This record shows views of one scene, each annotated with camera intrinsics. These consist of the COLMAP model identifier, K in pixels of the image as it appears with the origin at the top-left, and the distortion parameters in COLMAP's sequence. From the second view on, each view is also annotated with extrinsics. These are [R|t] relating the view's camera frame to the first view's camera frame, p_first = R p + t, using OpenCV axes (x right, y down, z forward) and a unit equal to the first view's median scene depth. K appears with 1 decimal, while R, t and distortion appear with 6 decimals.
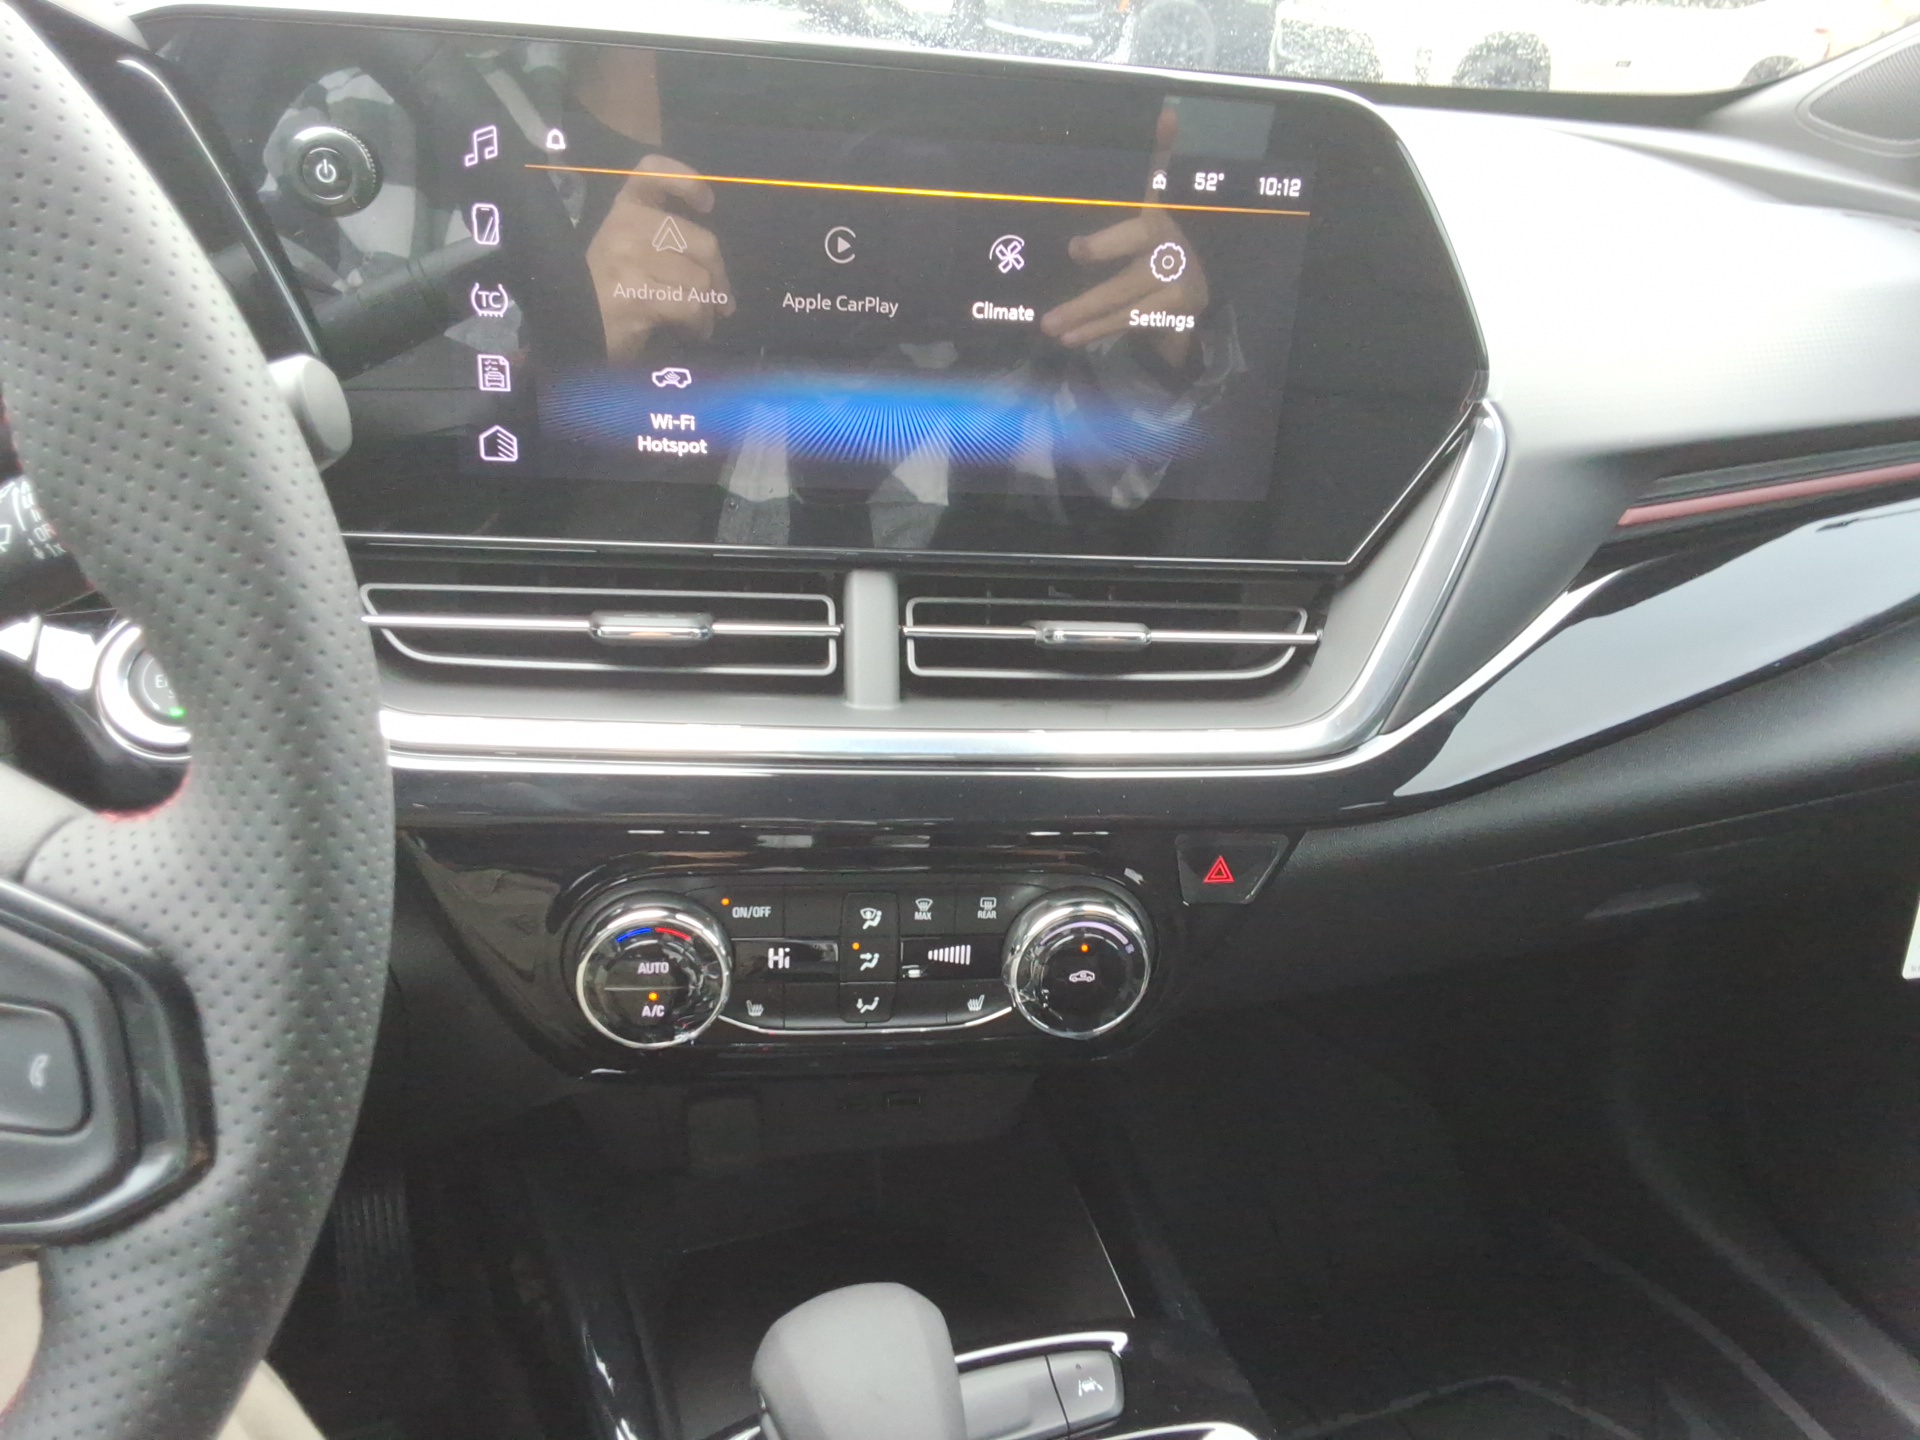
lens RADIAL K [[1542.1, 0, 935.7], [0, 1542.1, 739.7], [0, 0, 1]] dist [0.155841, -0.248886]
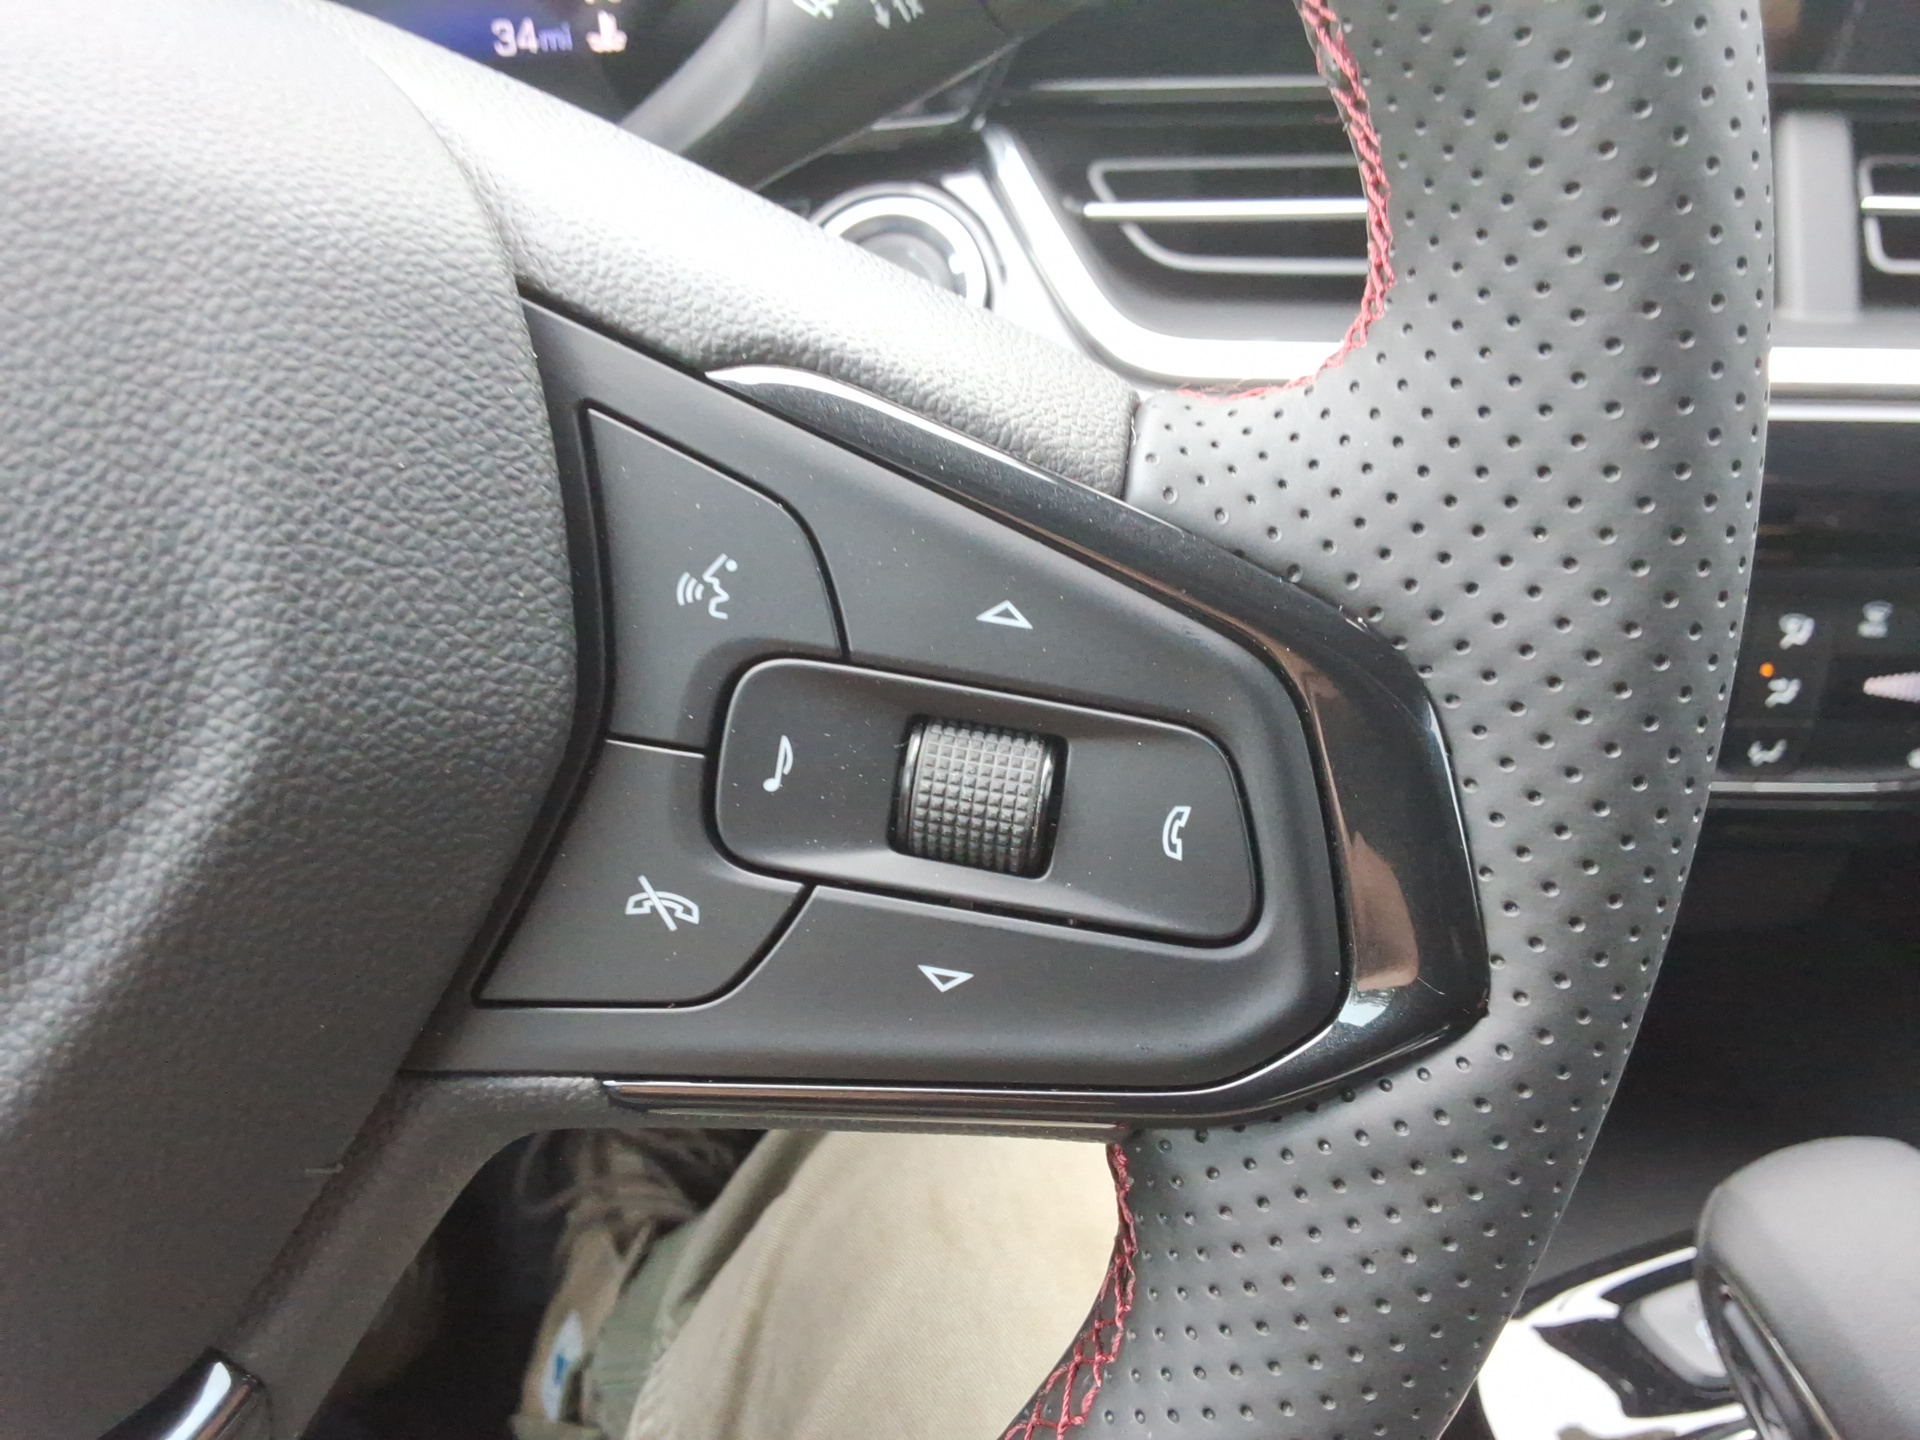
lens RADIAL K [[1565.2, 0, 953.6], [0, 1565.2, 725.6], [0, 0, 1]] dist [0.134049, -0.212068]
pose [[0.980619, 0.029192, -0.193738, -0.279964], [0.002402, 0.986972, 0.160875, 0.042344], [0.195911, -0.158222, 0.967773, 0.232134]]
